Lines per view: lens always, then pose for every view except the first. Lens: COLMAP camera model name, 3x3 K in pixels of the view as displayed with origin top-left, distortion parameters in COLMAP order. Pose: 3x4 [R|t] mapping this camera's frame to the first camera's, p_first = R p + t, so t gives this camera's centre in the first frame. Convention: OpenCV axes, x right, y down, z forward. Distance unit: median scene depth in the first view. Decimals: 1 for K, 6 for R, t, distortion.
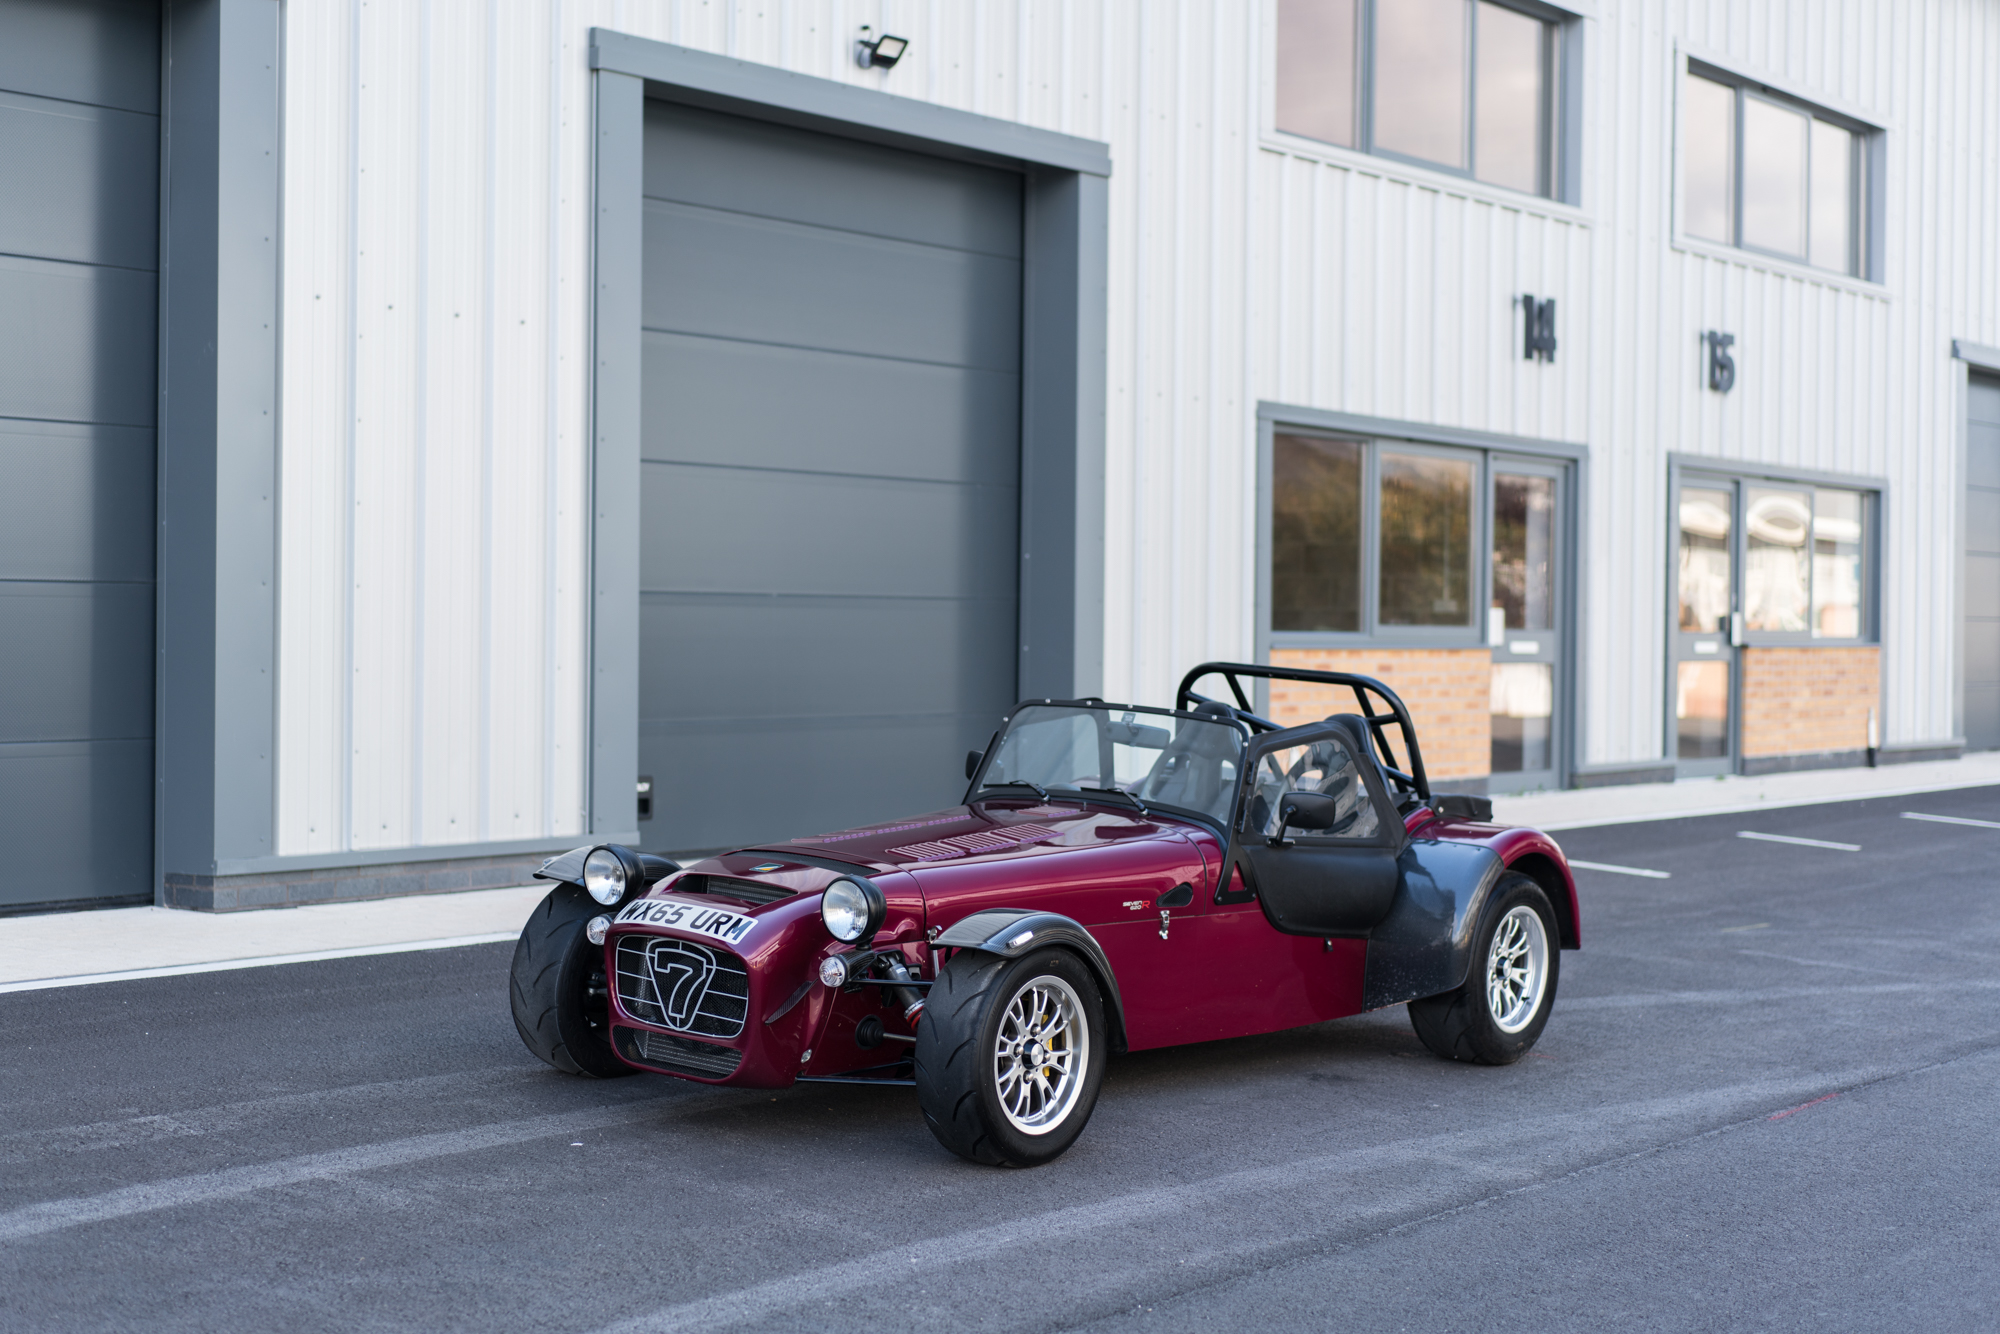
lens RADIAL K [[3066.8, 0, 999.7], [0, 3066.8, 661.6], [0, 0, 1]] dist [0.007344, -0.169015]
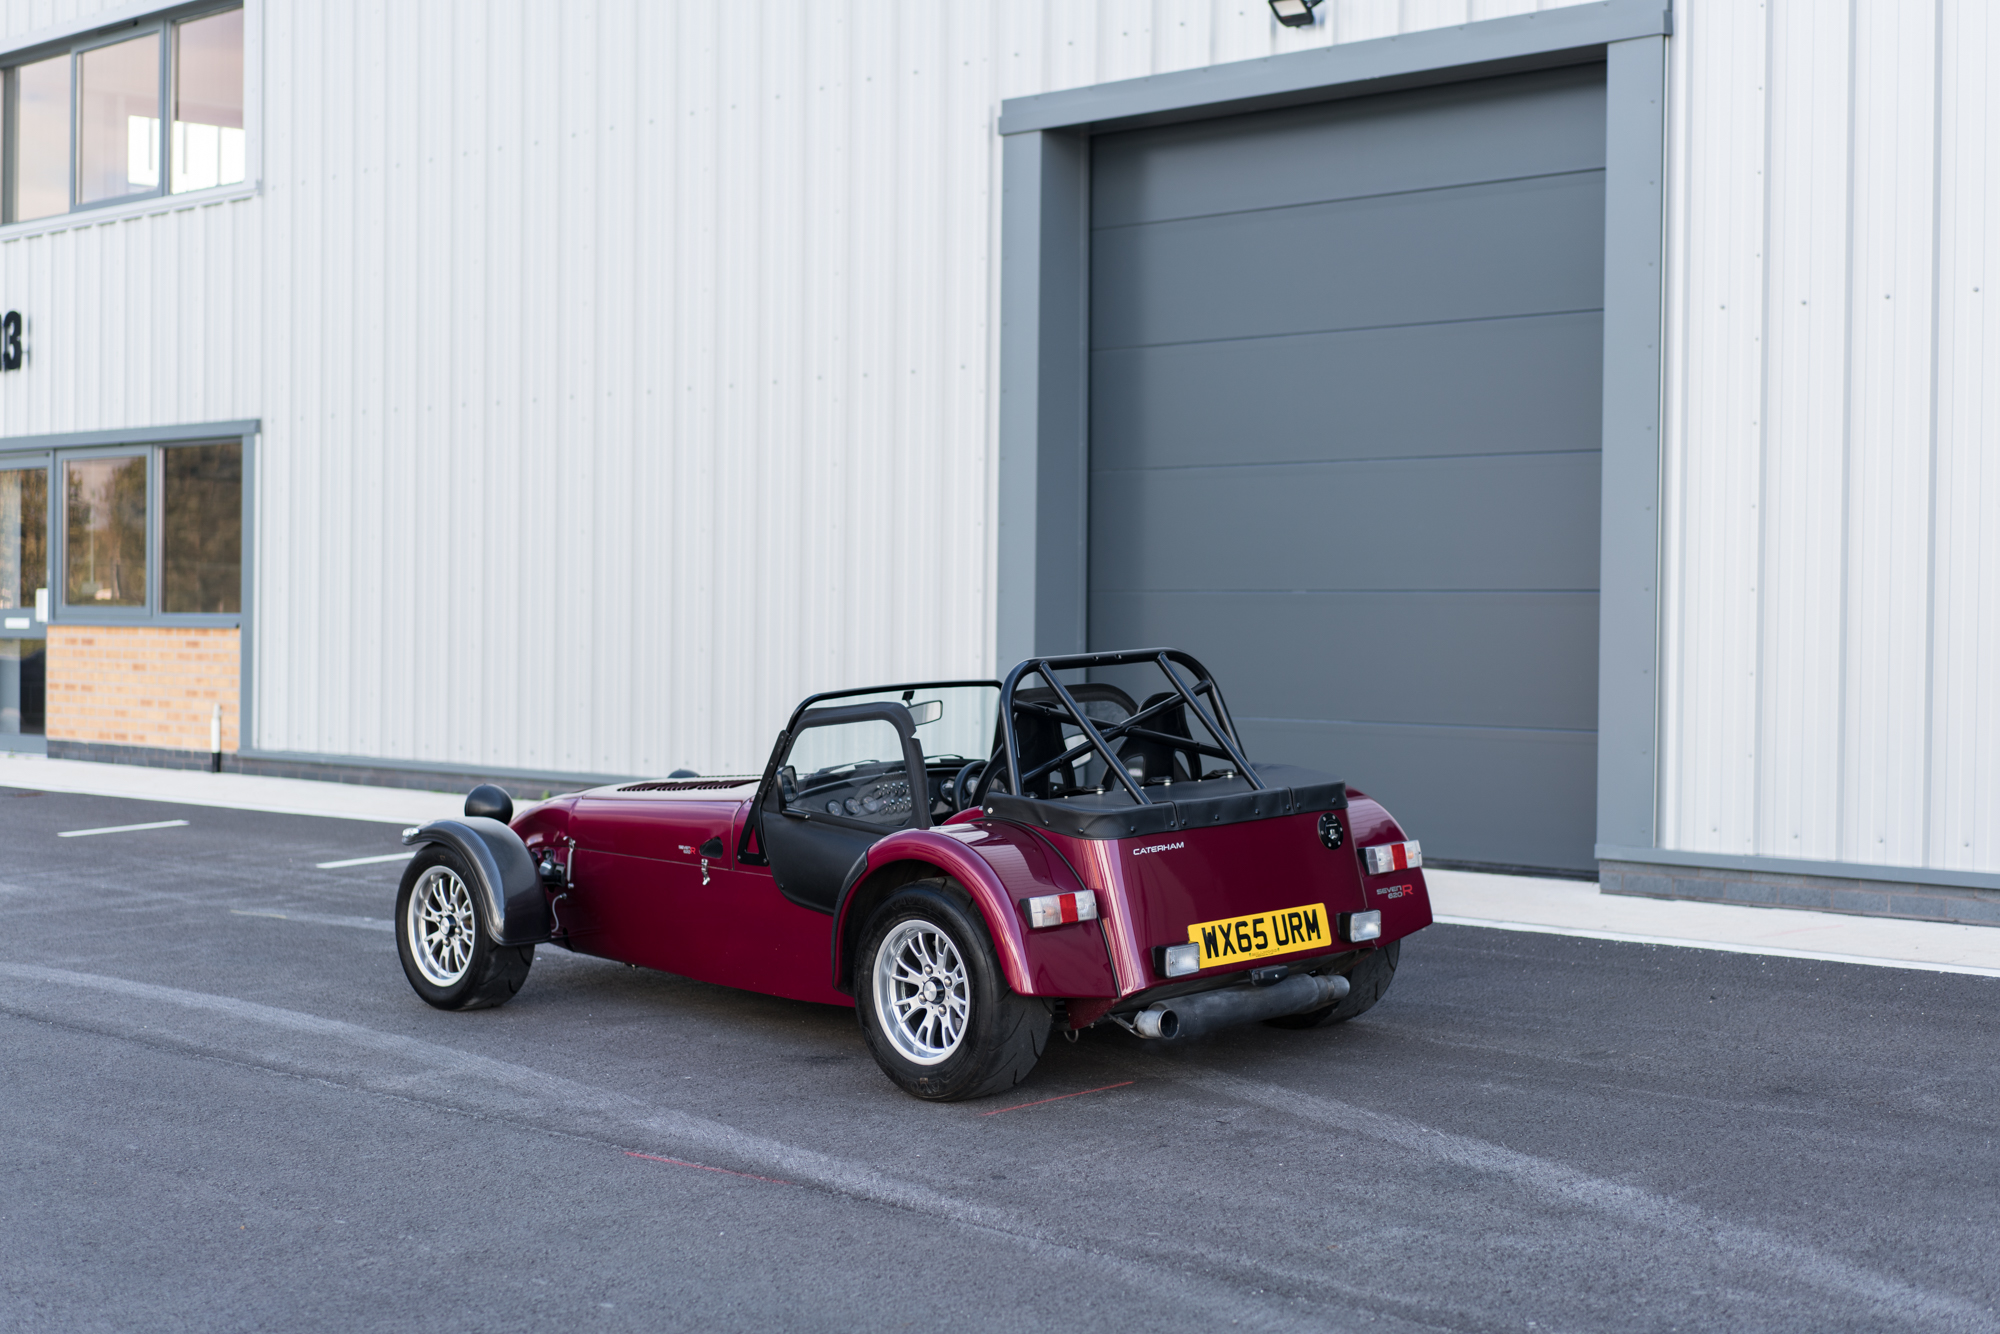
lens RADIAL K [[3083.2, 0, 1000.0], [0, 3083.2, 667.0], [0, 0, 1]] dist [0.009614, -0.124189]
pose [[-0.156915, 0.000653, -0.987612, 0.597651], [-0.027128, 0.999620, 0.004971, 0.001581], [0.987240, 0.027572, -0.156837, 0.669241]]
